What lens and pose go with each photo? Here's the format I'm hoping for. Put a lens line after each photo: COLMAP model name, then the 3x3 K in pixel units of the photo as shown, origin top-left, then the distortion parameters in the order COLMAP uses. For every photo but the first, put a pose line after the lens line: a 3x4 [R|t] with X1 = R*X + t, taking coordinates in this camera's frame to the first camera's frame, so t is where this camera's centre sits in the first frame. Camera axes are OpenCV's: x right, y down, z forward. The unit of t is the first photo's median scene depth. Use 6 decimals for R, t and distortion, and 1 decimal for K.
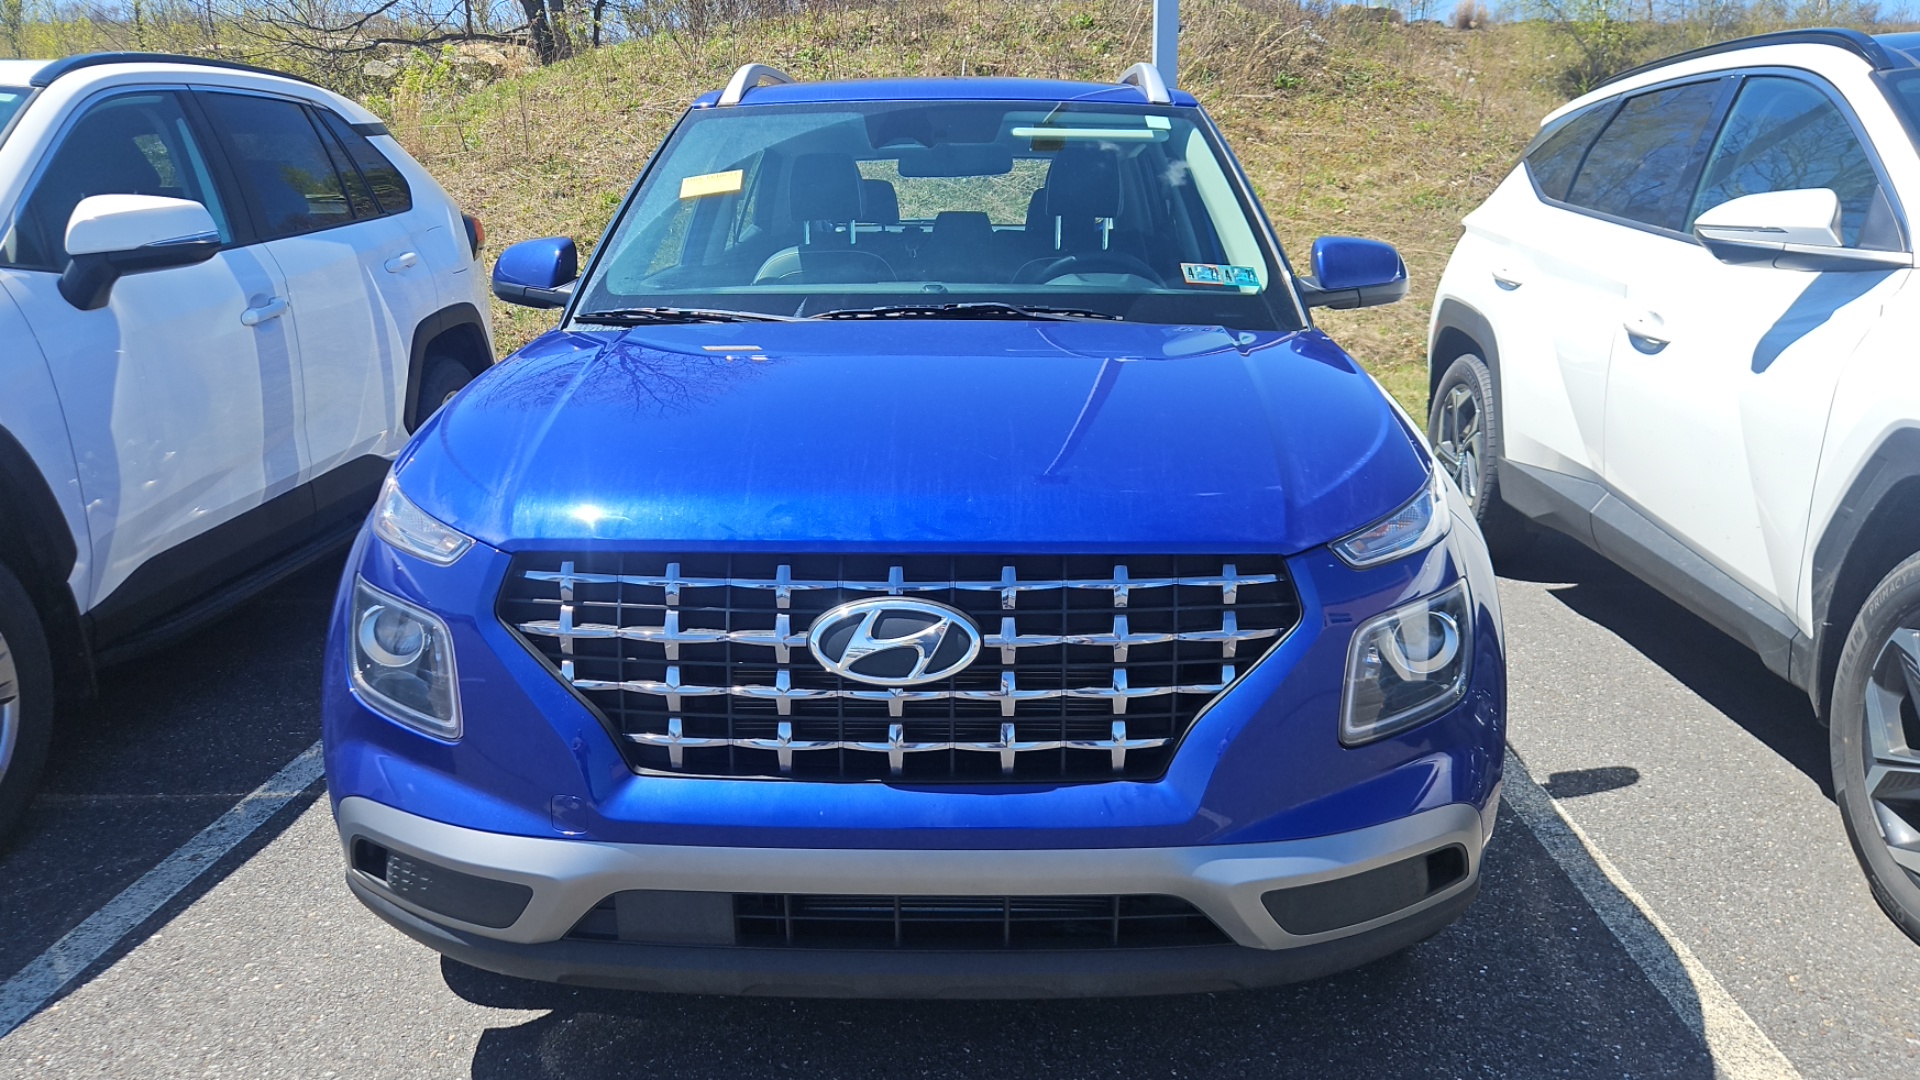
lens RADIAL K [[1389.0, 0, 949.1], [0, 1389.0, 538.5], [0, 0, 1]] dist [0.095974, -0.088475]
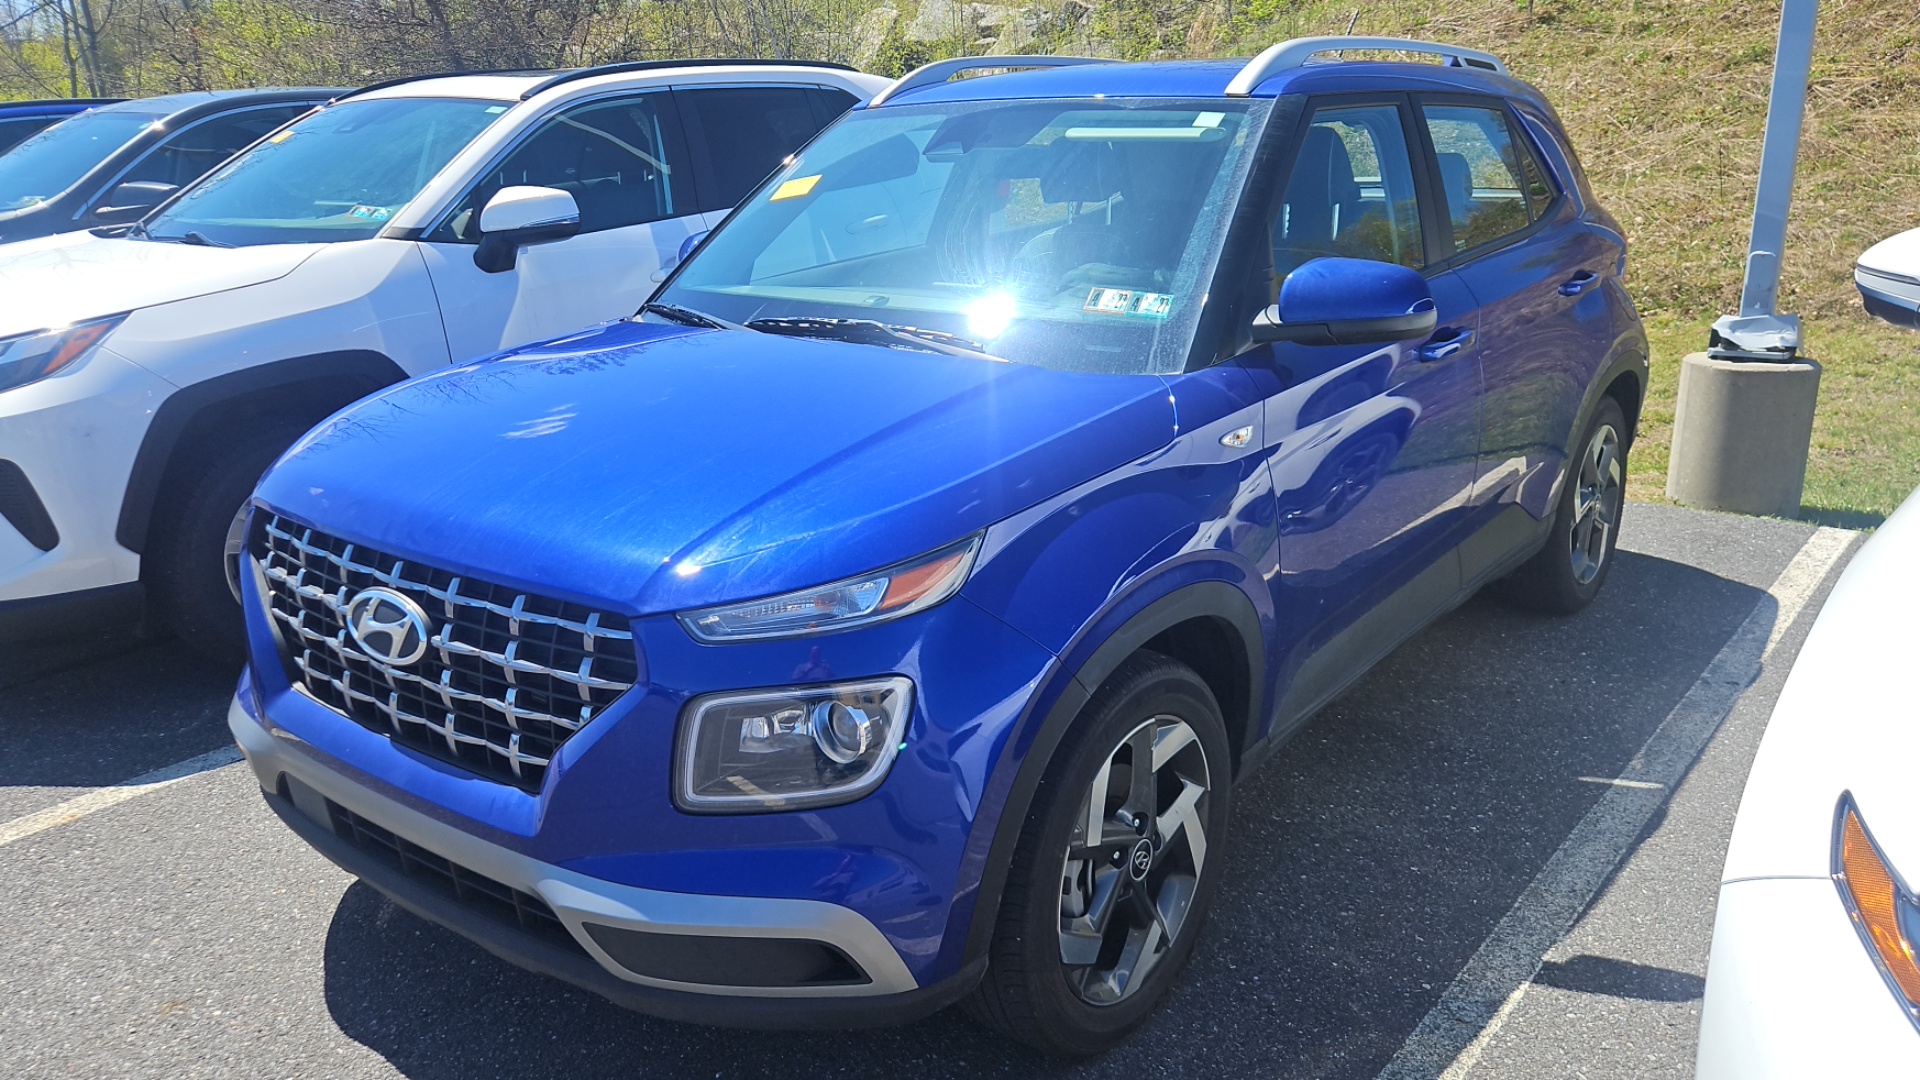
lens RADIAL K [[1389.0, 0, 949.1], [0, 1389.0, 538.5], [0, 0, 1]] dist [0.095974, -0.088475]
pose [[0.805523, 0.156294, -0.571582, 1.018185], [-0.121356, 0.987656, 0.099040, -0.176684], [0.580005, -0.010415, 0.814546, 0.287673]]
